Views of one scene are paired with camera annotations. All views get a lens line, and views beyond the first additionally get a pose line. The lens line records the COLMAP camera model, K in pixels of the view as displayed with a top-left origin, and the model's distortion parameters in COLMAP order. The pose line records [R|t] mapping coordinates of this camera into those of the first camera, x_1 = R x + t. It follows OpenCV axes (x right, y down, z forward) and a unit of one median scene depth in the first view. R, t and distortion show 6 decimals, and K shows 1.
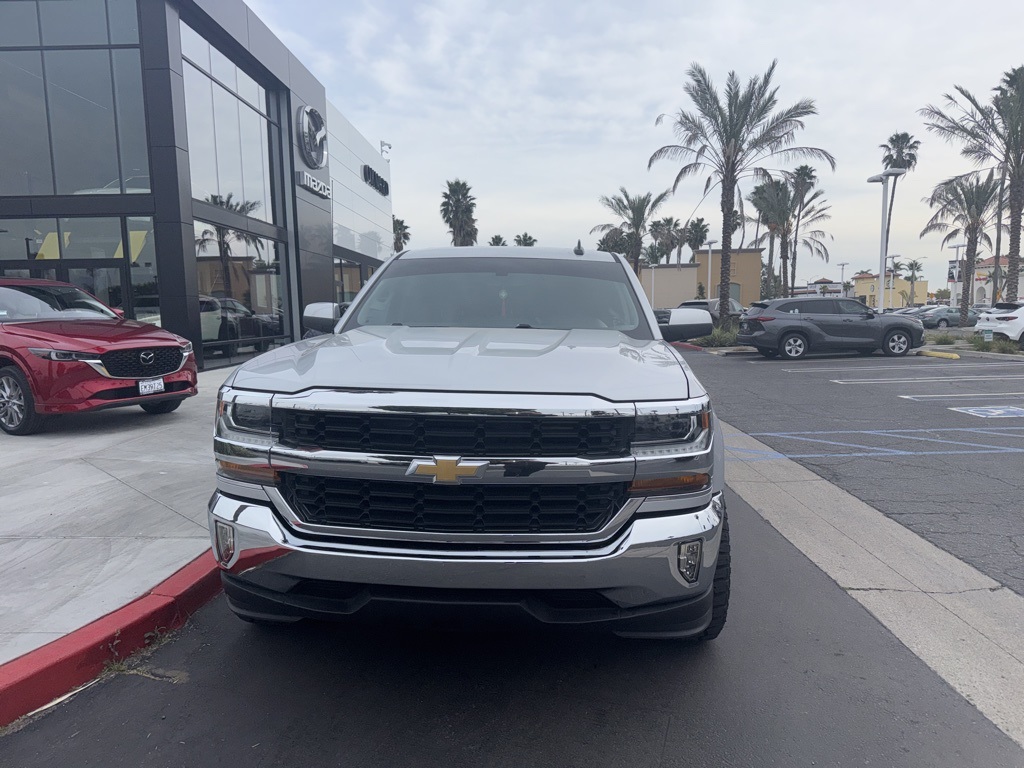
lens RADIAL K [[725.7, 0, 512.0], [0, 725.7, 384.0], [0, 0, 1]] dist [0.019191, -0.031901]
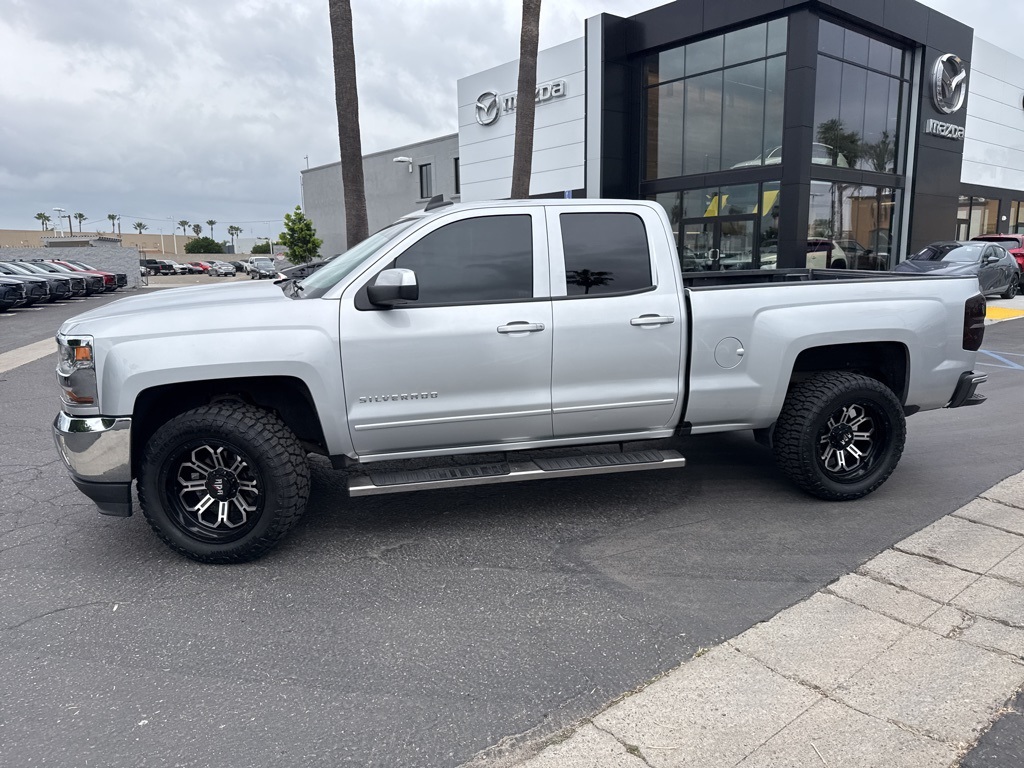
lens RADIAL K [[718.3, 0, 512.6], [0, 718.3, 377.9], [0, 0, 1]] dist [0.020880, -0.029620]
pose [[0.657326, 0.133344, -0.741716, 0.114231], [-0.071418, 0.990814, 0.114834, 0.009105], [0.750215, -0.022511, 0.660811, -0.141918]]
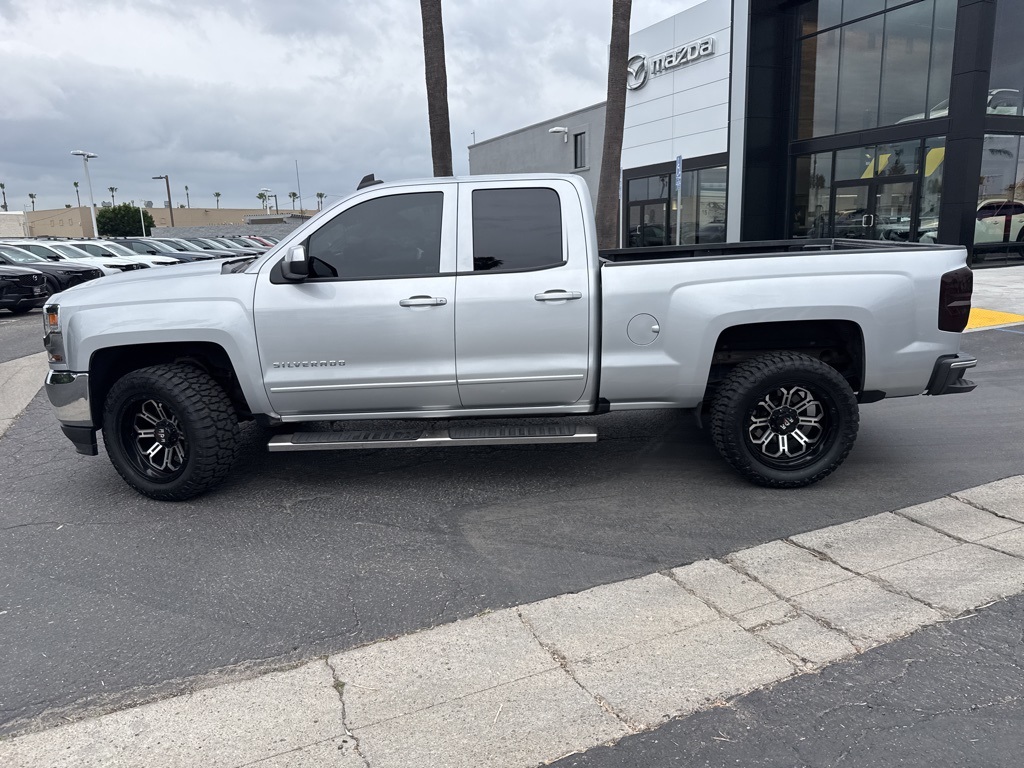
lens RADIAL K [[719.3, 0, 512.4], [0, 719.3, 383.9], [0, 0, 1]] dist [0.019434, -0.028172]
pose [[0.452793, 0.189239, -0.871302, 0.150254], [-0.066421, 0.981661, 0.178691, 0.004377], [0.889138, -0.023037, 0.457058, -0.099550]]
